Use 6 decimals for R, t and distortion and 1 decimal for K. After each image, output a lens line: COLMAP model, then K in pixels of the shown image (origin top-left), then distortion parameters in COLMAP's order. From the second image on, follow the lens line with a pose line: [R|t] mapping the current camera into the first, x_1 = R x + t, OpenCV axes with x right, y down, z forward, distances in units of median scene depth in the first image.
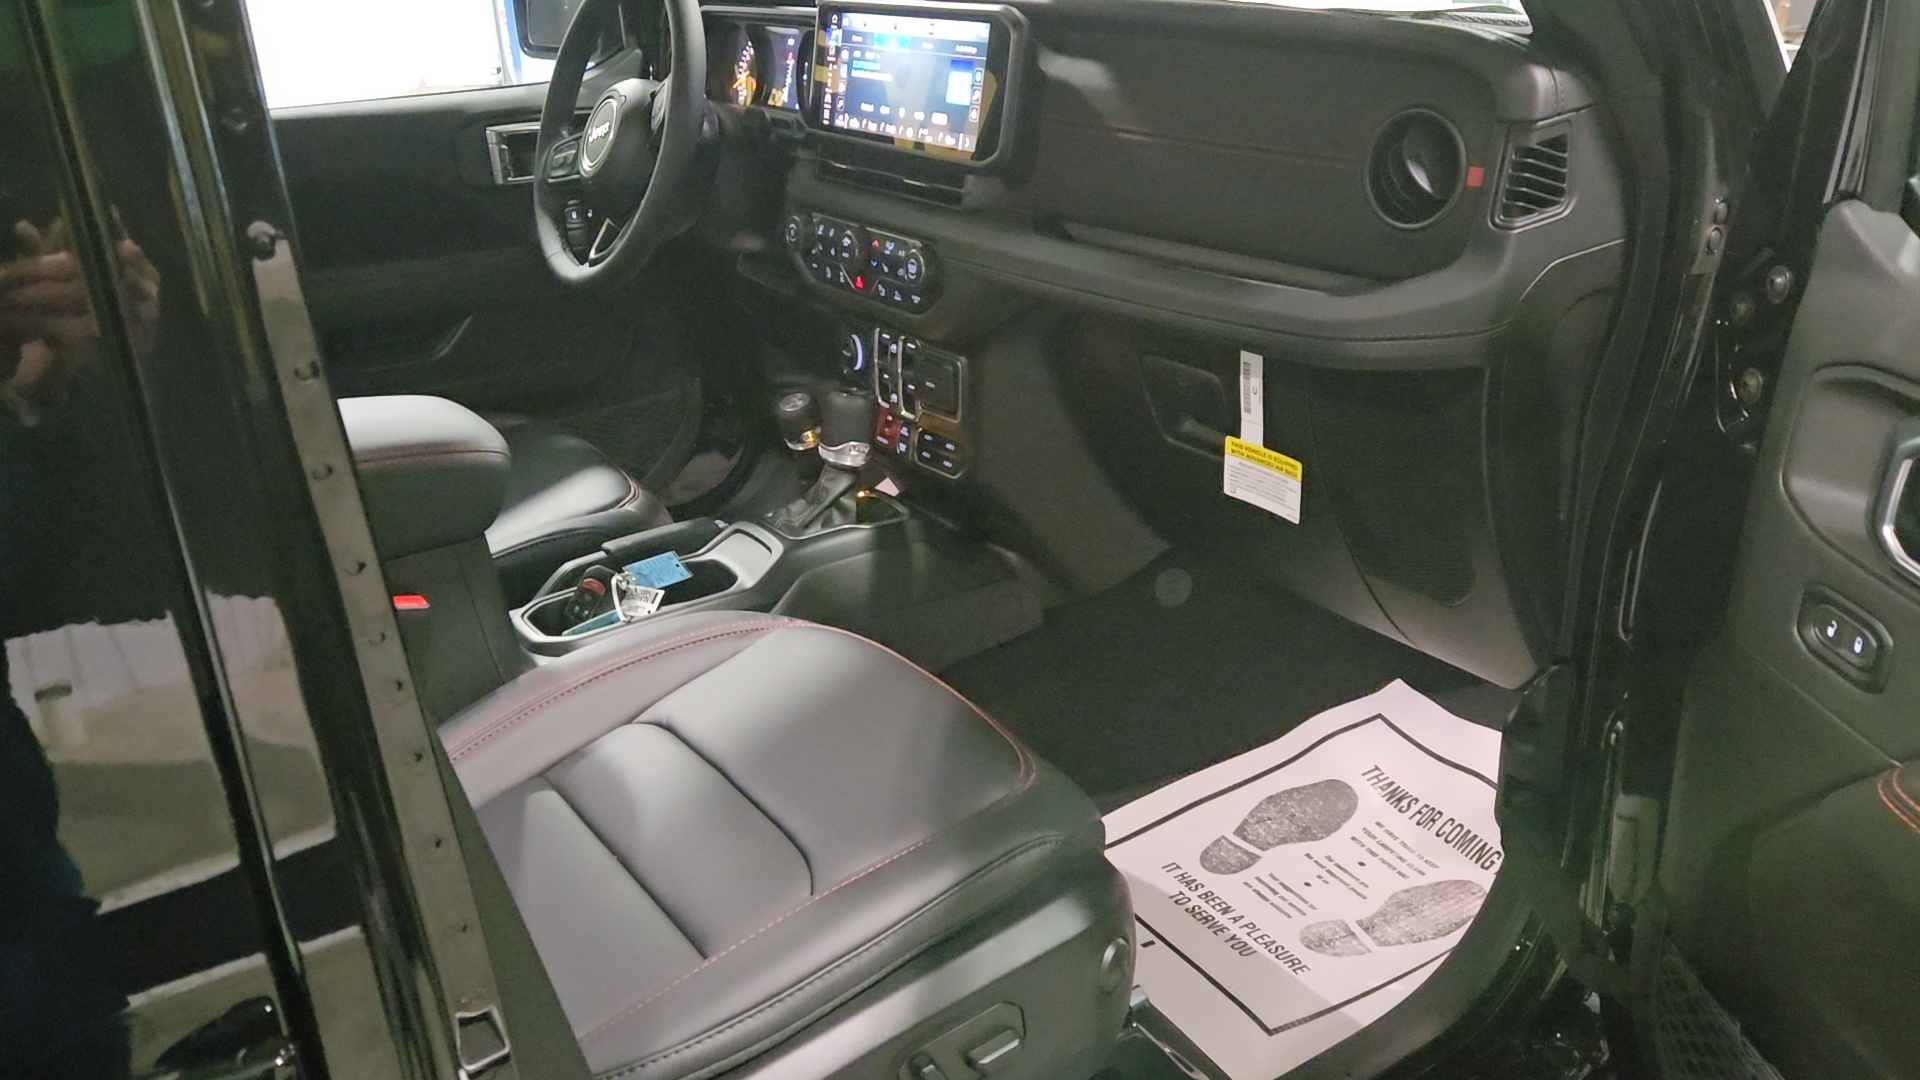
lens RADIAL K [[1604.0, 0, 960.0], [0, 1604.0, 540.0], [0, 0, 1]] dist [0.021066, -0.006872]
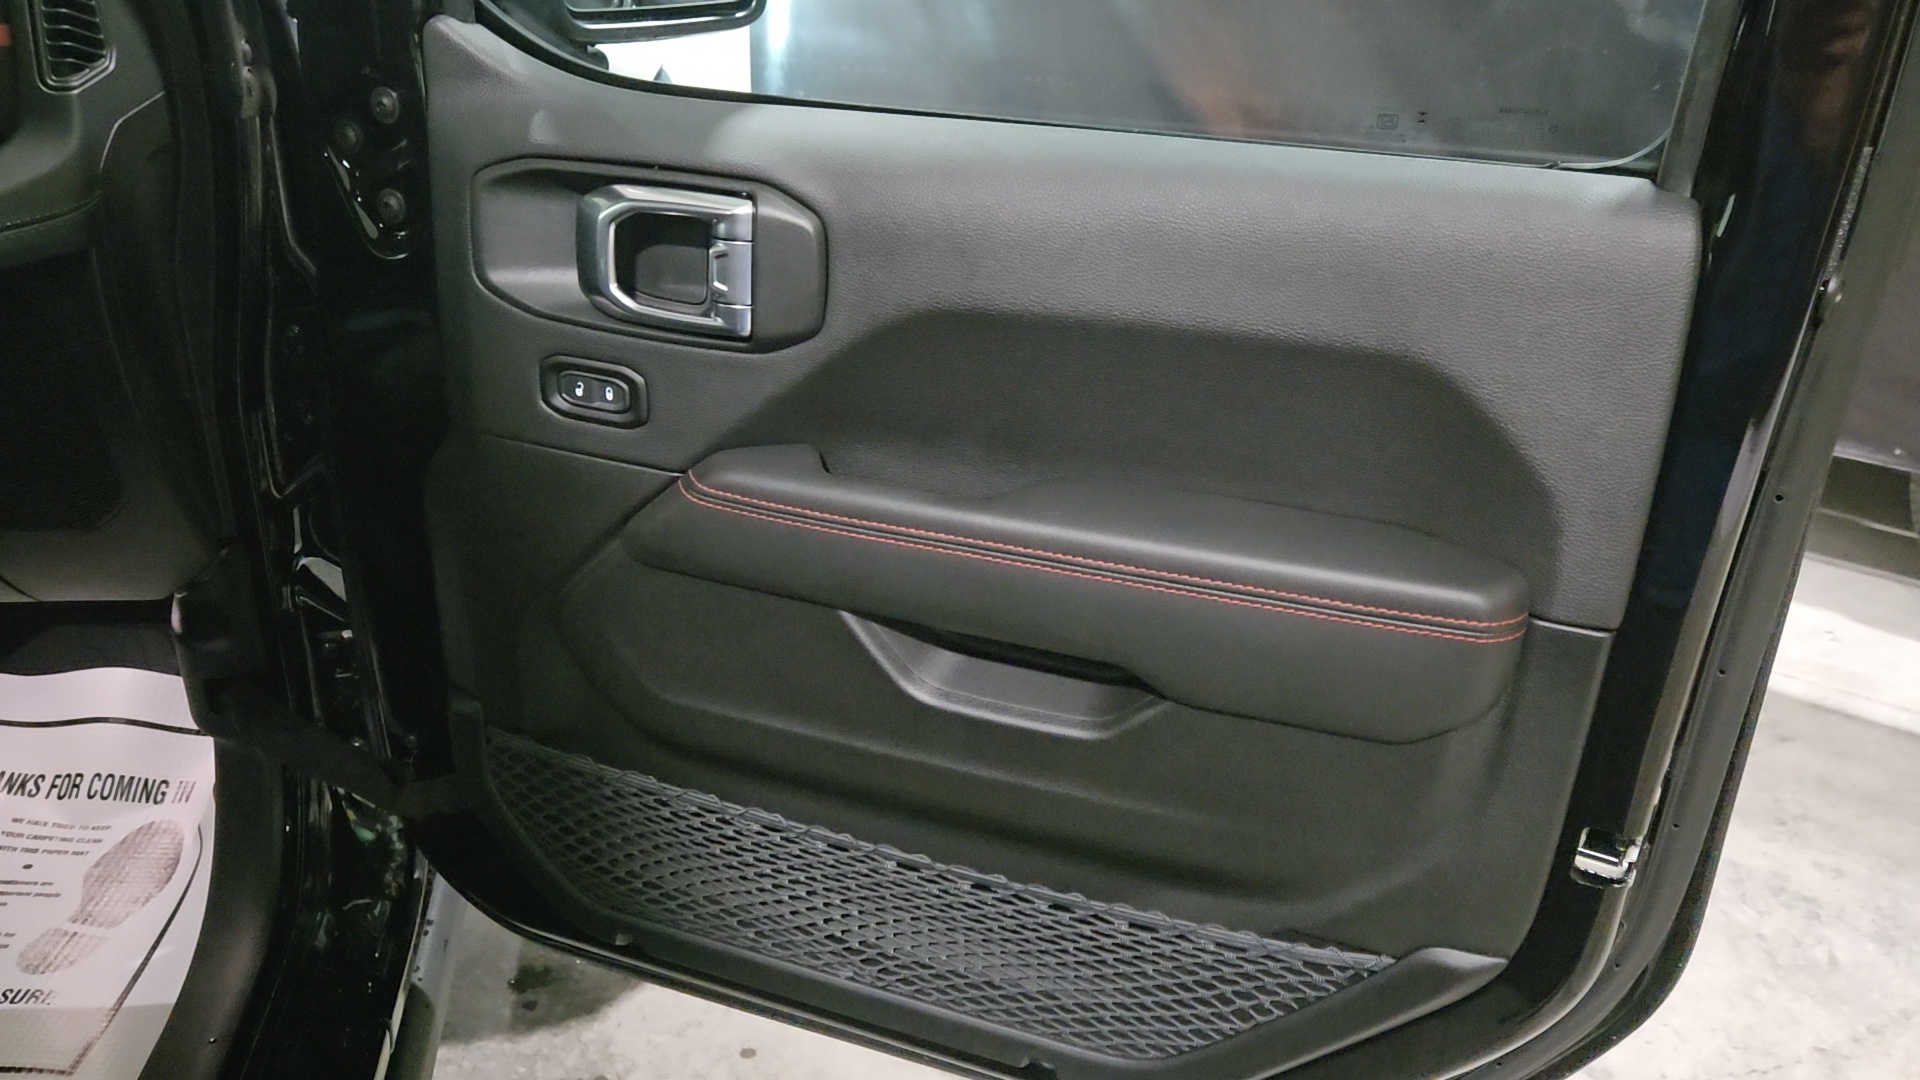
lens RADIAL K [[1604.0, 0, 960.0], [0, 1604.0, 540.0], [0, 0, 1]] dist [0.021066, -0.006872]
pose [[0.485026, -0.338586, 0.806294, -0.226286], [0.287295, 0.932524, 0.218772, -0.013585], [-0.825961, 0.125534, 0.549572, 0.126835]]
